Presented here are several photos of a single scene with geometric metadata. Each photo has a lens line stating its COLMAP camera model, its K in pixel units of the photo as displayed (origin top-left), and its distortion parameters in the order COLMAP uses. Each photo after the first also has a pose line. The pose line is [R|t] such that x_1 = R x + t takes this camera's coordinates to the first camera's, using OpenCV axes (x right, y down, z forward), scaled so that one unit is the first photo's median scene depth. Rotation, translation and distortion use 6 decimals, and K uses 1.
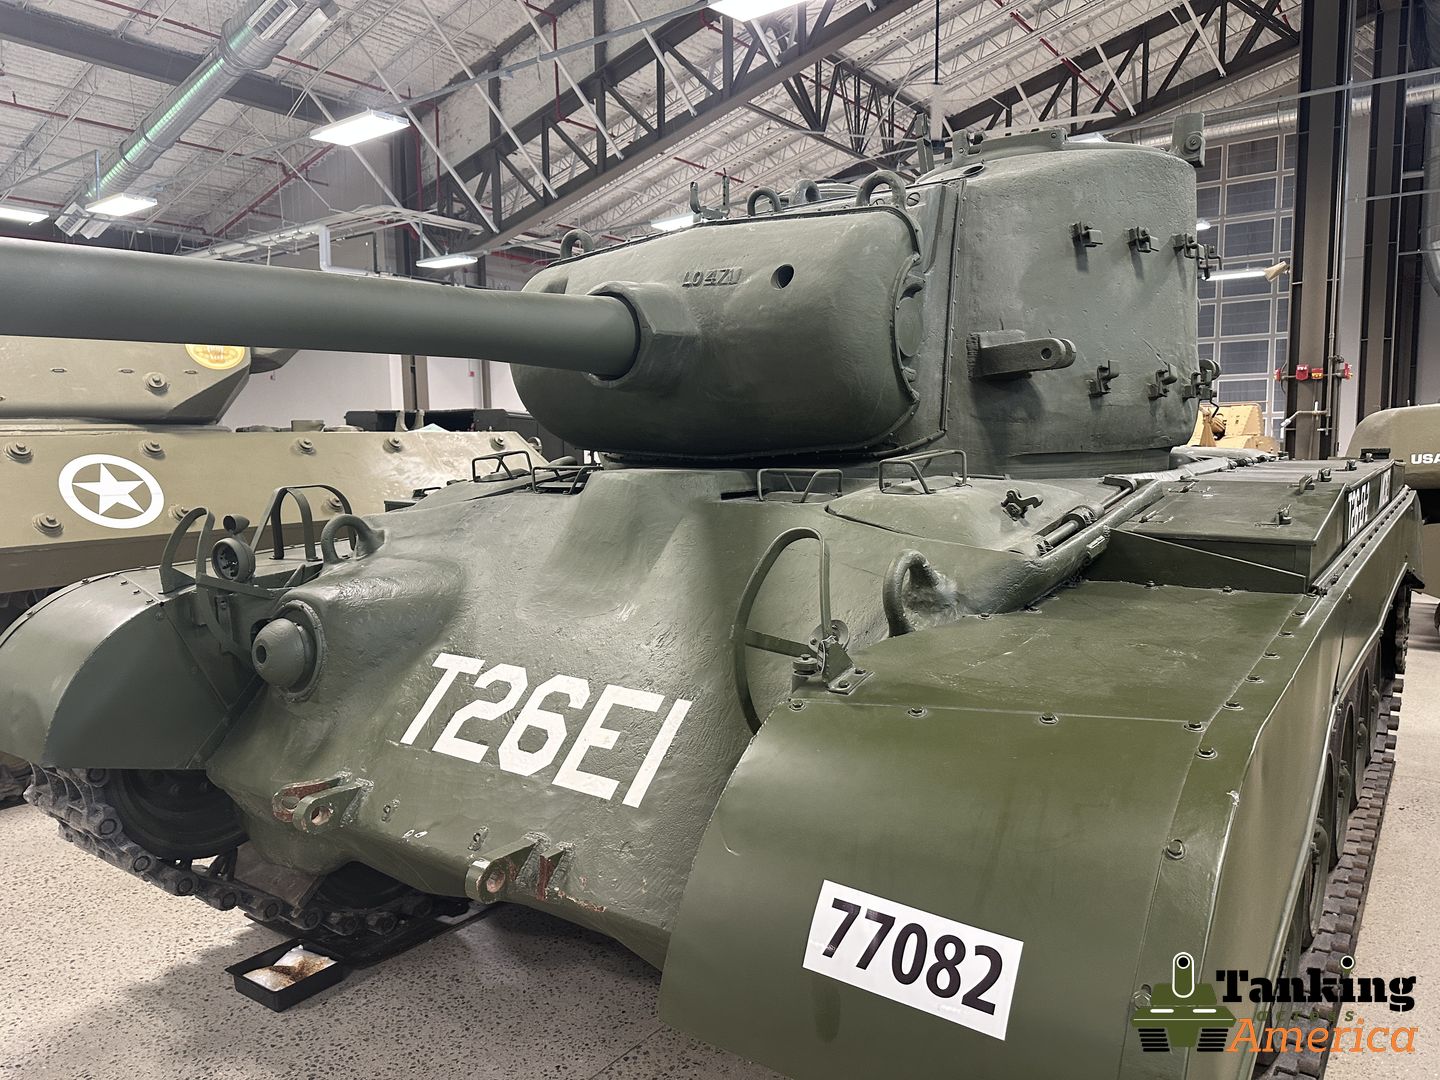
lens RADIAL K [[1043.4, 0, 722.4], [0, 1043.4, 569.6], [0, 0, 1]] dist [0.029437, -0.030109]
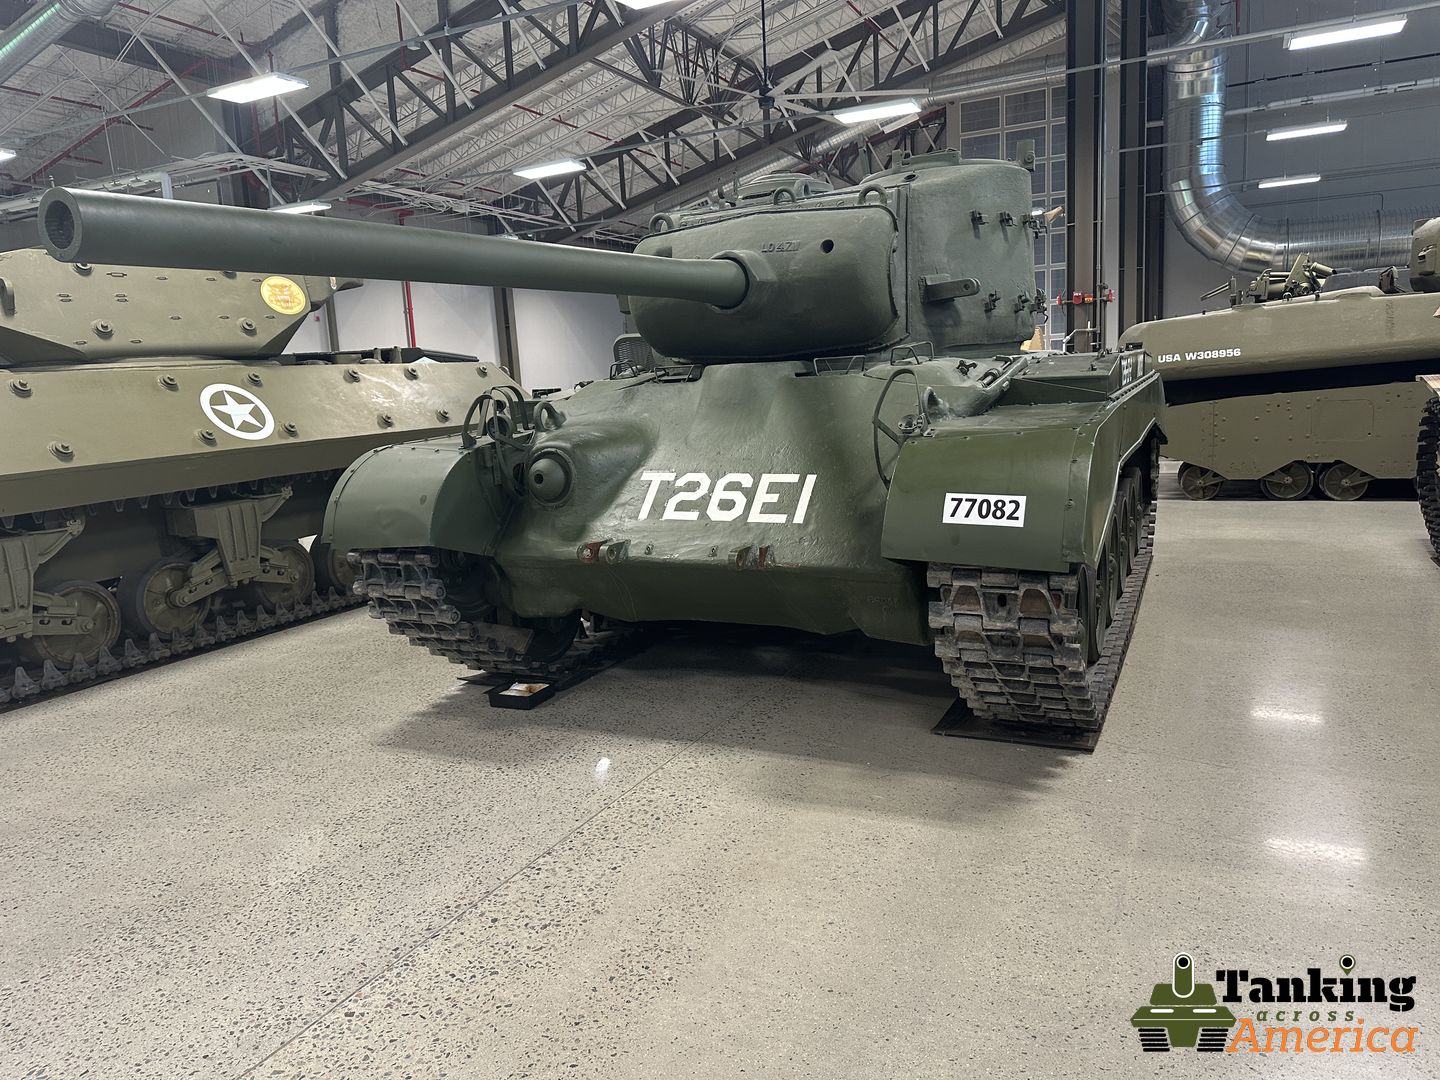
lens RADIAL K [[1043.4, 0, 722.4], [0, 1043.4, 569.6], [0, 0, 1]] dist [0.029437, -0.030109]
pose [[0.982028, -0.070161, 0.175212, -0.114710], [0.060221, 0.996293, 0.061425, 0.035934], [-0.178872, -0.049770, 0.982613, -0.182014]]
